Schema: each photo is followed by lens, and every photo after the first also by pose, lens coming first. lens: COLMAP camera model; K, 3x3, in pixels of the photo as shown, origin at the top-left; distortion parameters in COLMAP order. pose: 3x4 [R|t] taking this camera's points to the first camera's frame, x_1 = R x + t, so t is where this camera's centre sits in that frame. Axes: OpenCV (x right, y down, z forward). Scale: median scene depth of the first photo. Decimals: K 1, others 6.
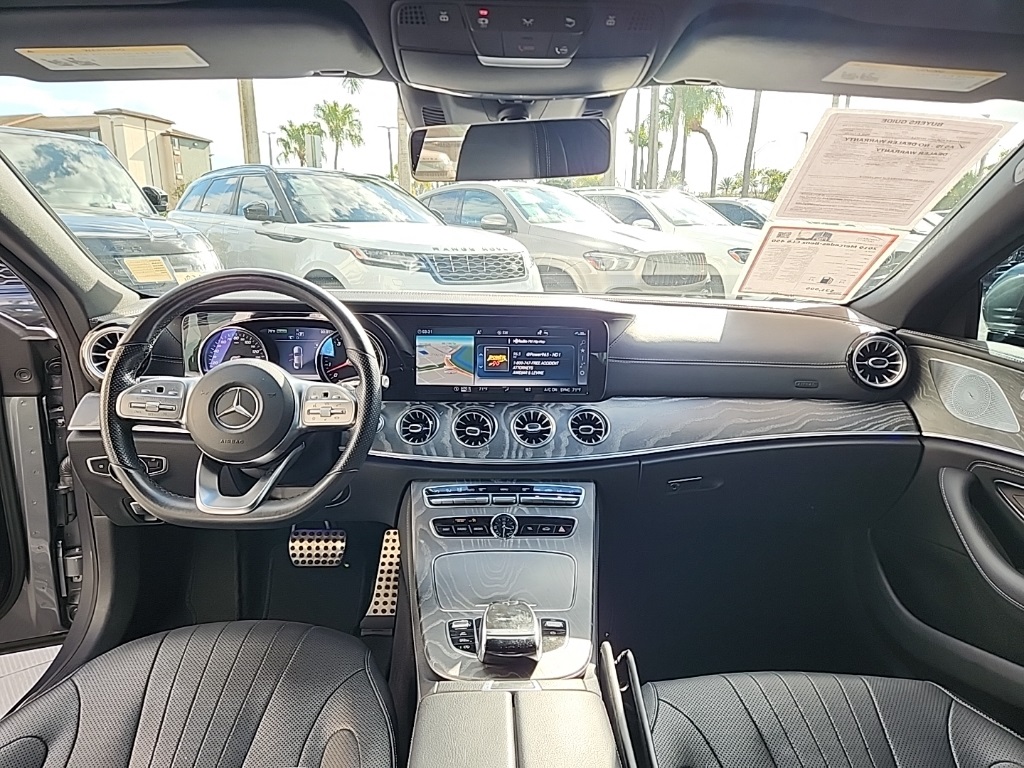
lens RADIAL K [[688.7, 0, 520.2], [0, 688.7, 379.5], [0, 0, 1]] dist [0.074874, -0.065975]
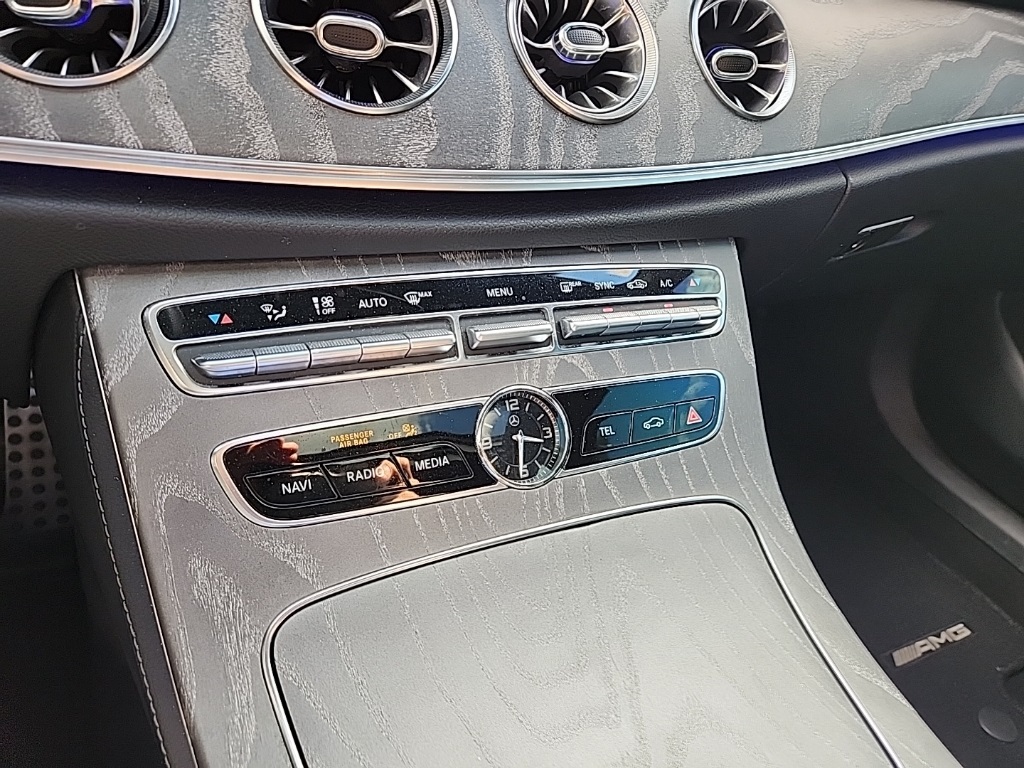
lens RADIAL K [[695.9, 0, 492.8], [0, 695.9, 383.9], [0, 0, 1]] dist [0.062704, -0.035929]
pose [[0.921951, -0.108039, 0.371932, -0.124665], [-0.053997, 0.915073, 0.399658, 0.084826], [-0.383523, -0.388548, 0.837819, 0.756068]]
